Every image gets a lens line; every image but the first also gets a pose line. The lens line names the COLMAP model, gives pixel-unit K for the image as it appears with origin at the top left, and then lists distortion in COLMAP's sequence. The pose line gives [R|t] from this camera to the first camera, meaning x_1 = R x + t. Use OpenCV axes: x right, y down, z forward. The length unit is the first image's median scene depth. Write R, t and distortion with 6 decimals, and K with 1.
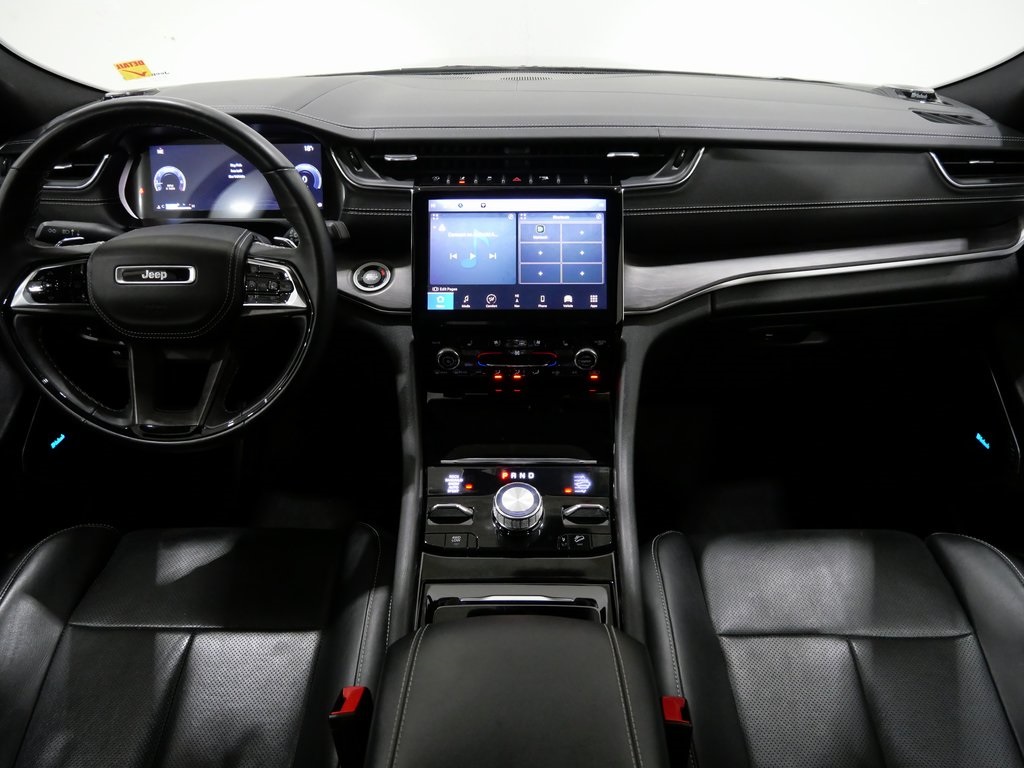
lens RADIAL K [[744.3, 0, 509.3], [0, 744.3, 386.4], [0, 0, 1]] dist [-0.028428, 0.001555]
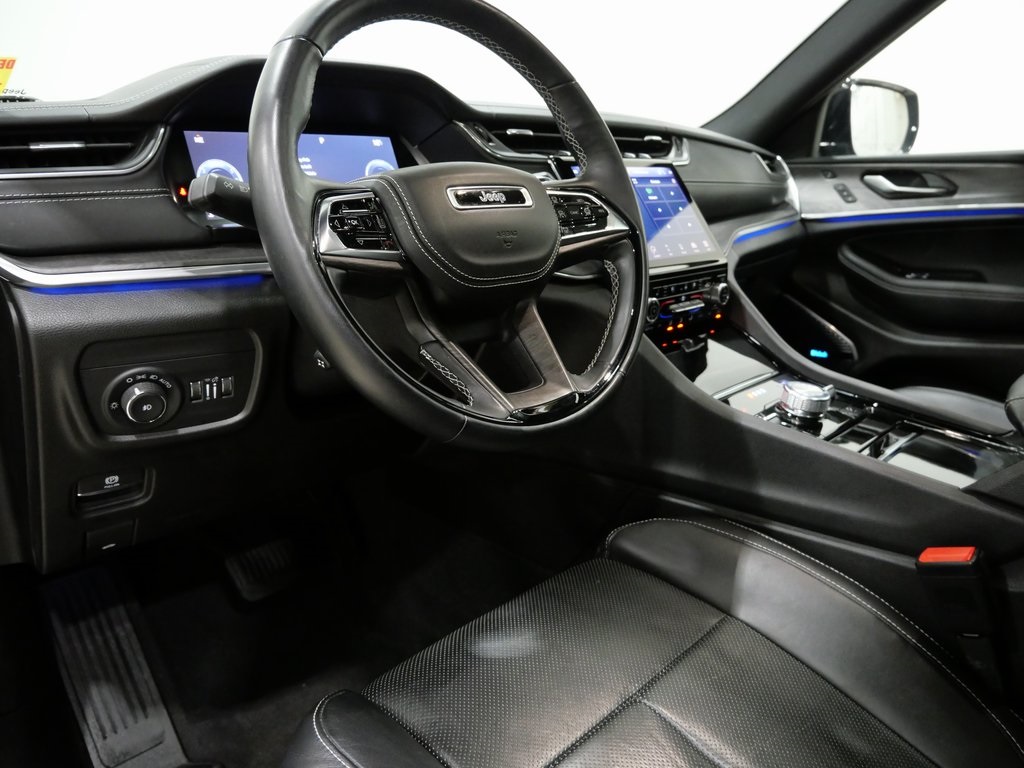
lens RADIAL K [[744.3, 0, 516.7], [0, 744.3, 383.5], [0, 0, 1]] dist [-0.028428, 0.001555]
pose [[0.694477, -0.189768, 0.694039, -0.981844], [0.385613, 0.912531, -0.136347, 0.126176], [-0.607458, 0.362320, 0.706909, 0.508682]]
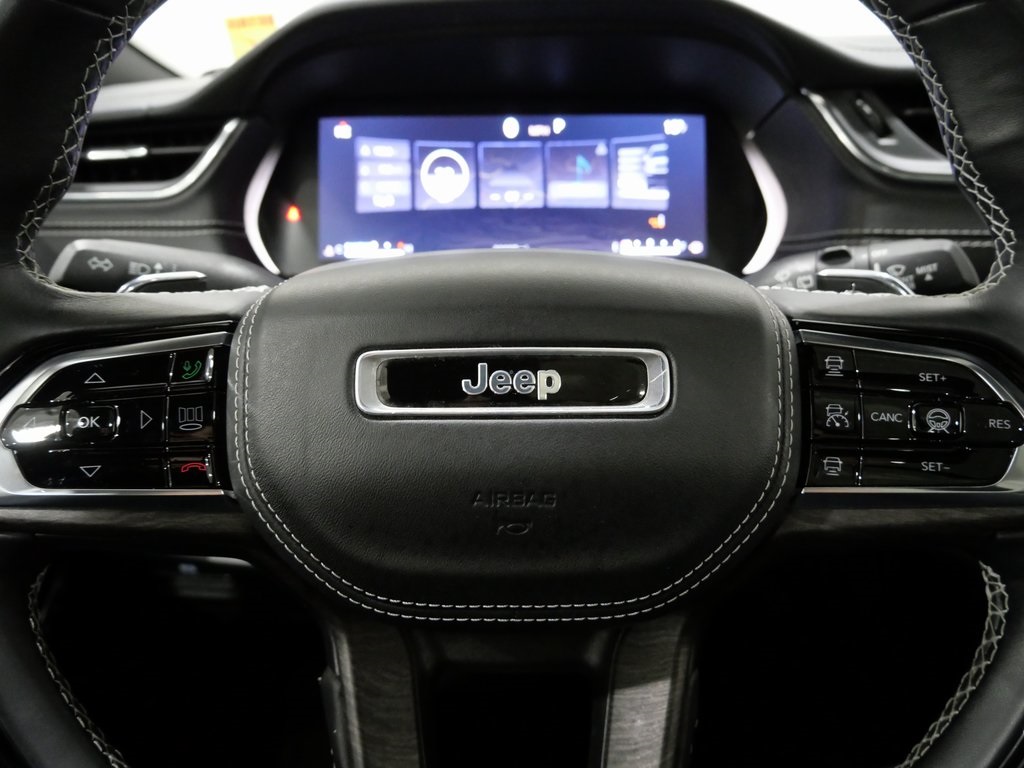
lens RADIAL K [[744.3, 0, 511.9], [0, 744.3, 386.0], [0, 0, 1]] dist [-0.028428, 0.001555]
pose [[0.999753, -0.005196, 0.021605, -0.469800], [0.009174, 0.982056, -0.188366, -0.096981], [-0.020239, 0.188518, 0.981861, 0.719338]]
